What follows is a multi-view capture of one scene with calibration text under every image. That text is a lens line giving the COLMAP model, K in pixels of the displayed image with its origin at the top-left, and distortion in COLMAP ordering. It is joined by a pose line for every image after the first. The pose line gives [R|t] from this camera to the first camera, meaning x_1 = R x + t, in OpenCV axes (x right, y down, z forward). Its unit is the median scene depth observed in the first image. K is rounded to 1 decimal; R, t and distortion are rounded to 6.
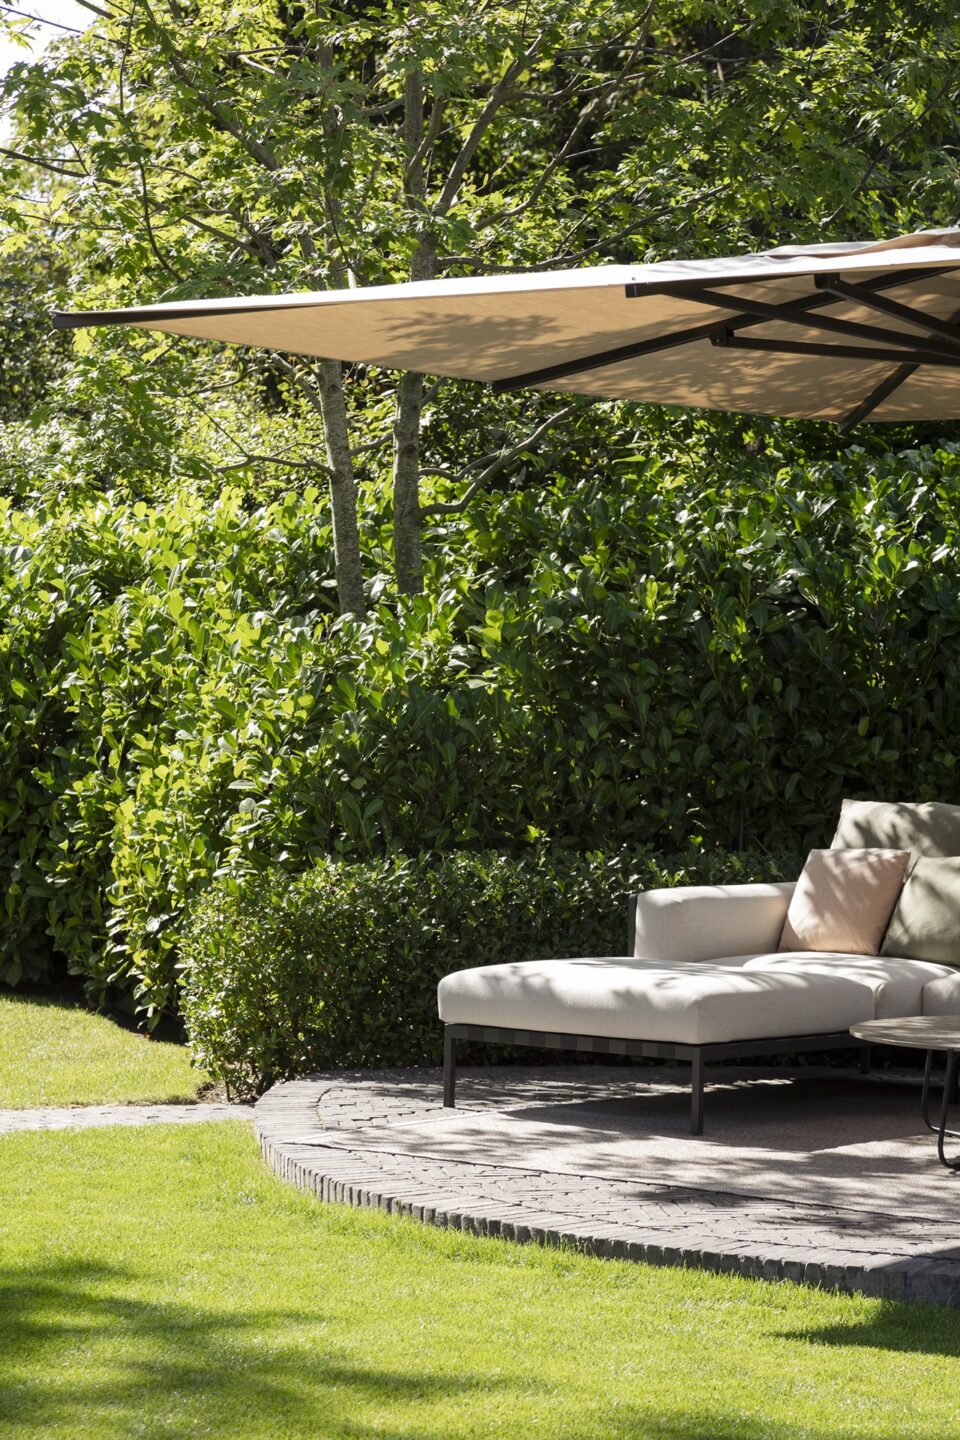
lens RADIAL K [[4389.5, 0, 480.0], [0, 4389.5, 720.0], [0, 0, 1]] dist [-0.121090, -0.919246]
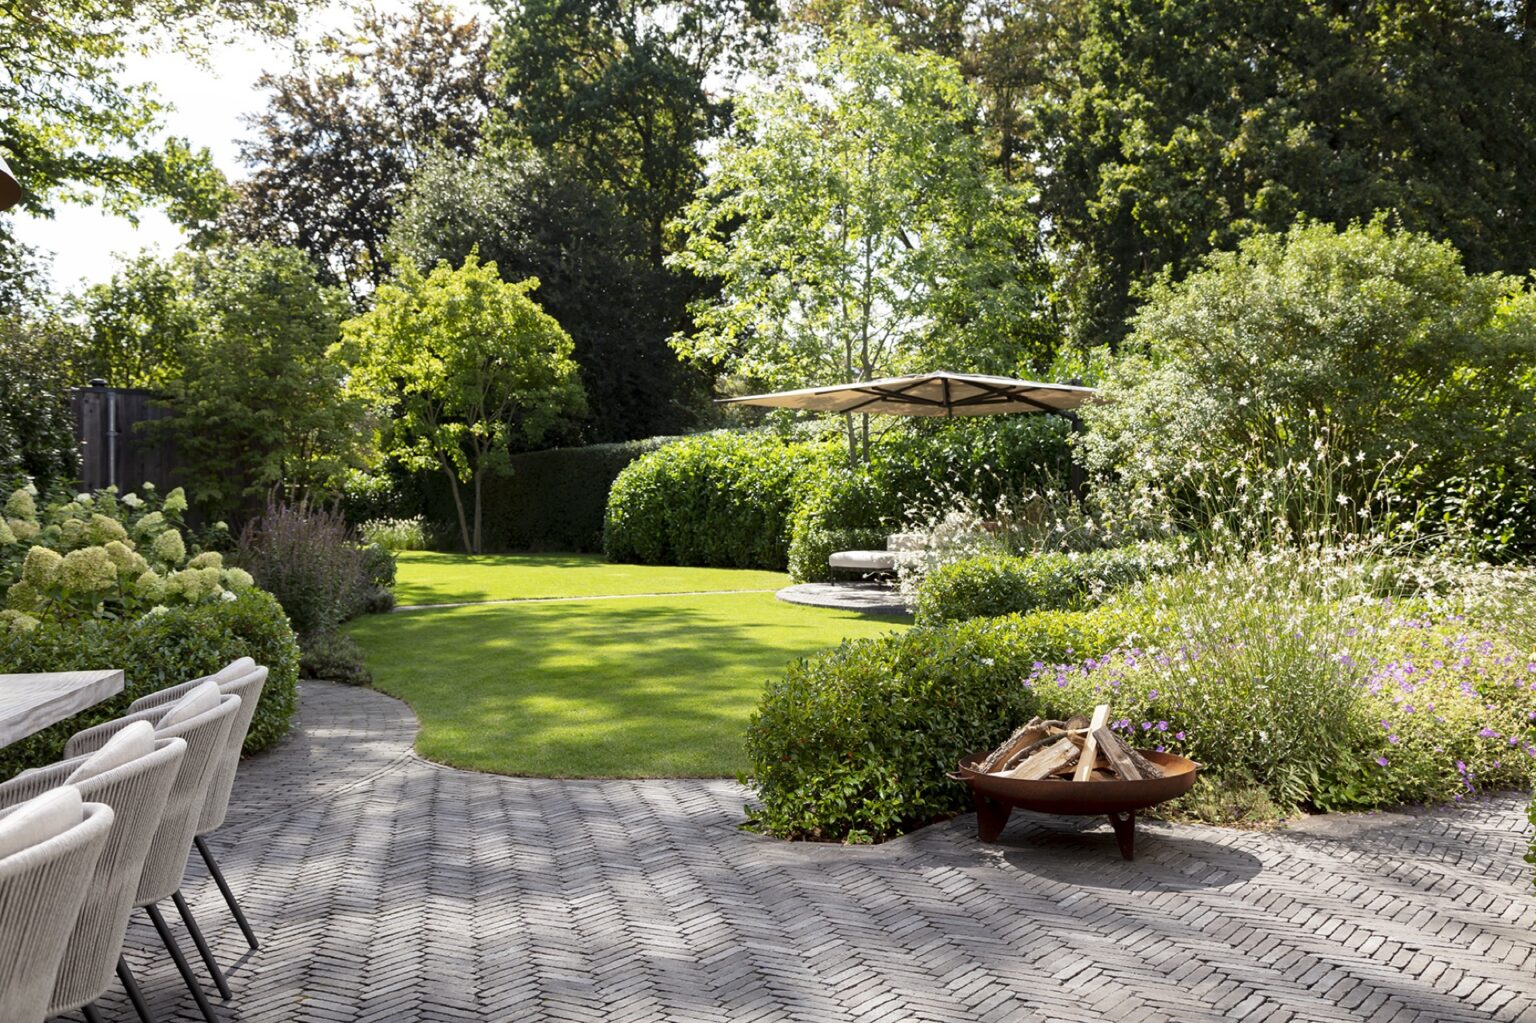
lens RADIAL K [[1539.0, 0, 768.0], [0, 1539.0, 511.5], [0, 0, 1]] dist [0.044699, -0.009418]
pose [[0.972204, -0.017160, -0.233507, 0.238962], [0.016055, 0.999849, -0.006632, 0.022472], [0.233586, 0.002699, 0.972332, -0.378270]]
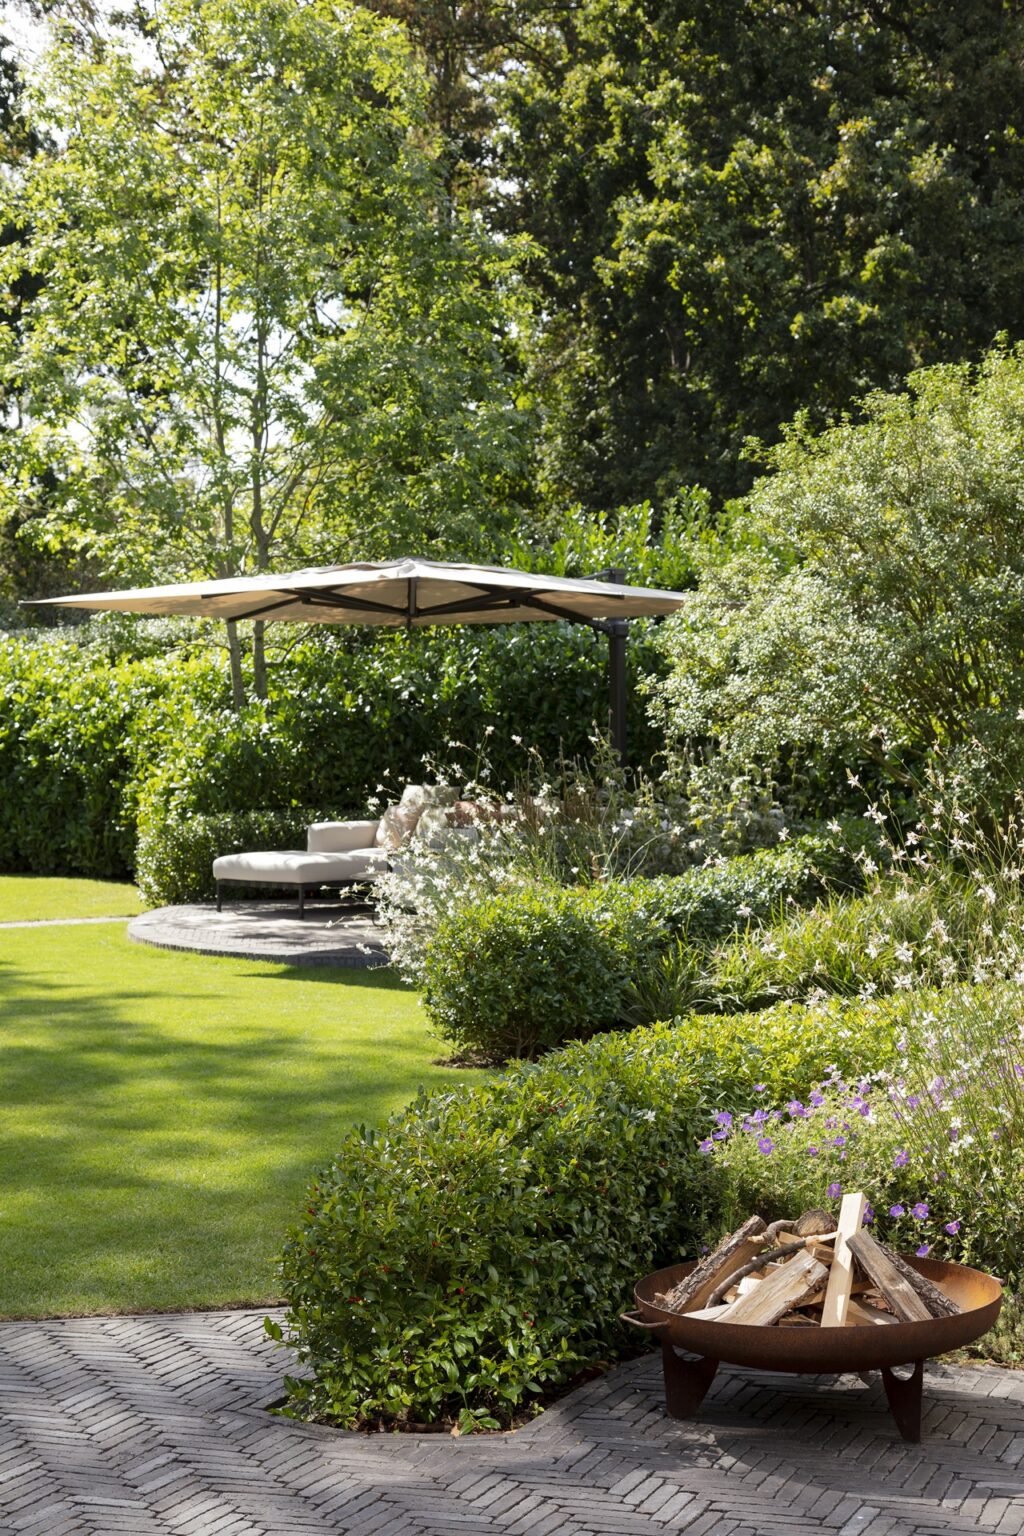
lens RADIAL K [[2581.9, 0, 513.2], [0, 2581.9, 820.8], [0, 0, 1]] dist [-0.043269, 0.869769]
pose [[0.998665, -0.021228, -0.047093, 0.198672], [0.022550, 0.999361, 0.027737, -0.000462], [0.046474, -0.028762, 0.998505, -0.392629]]
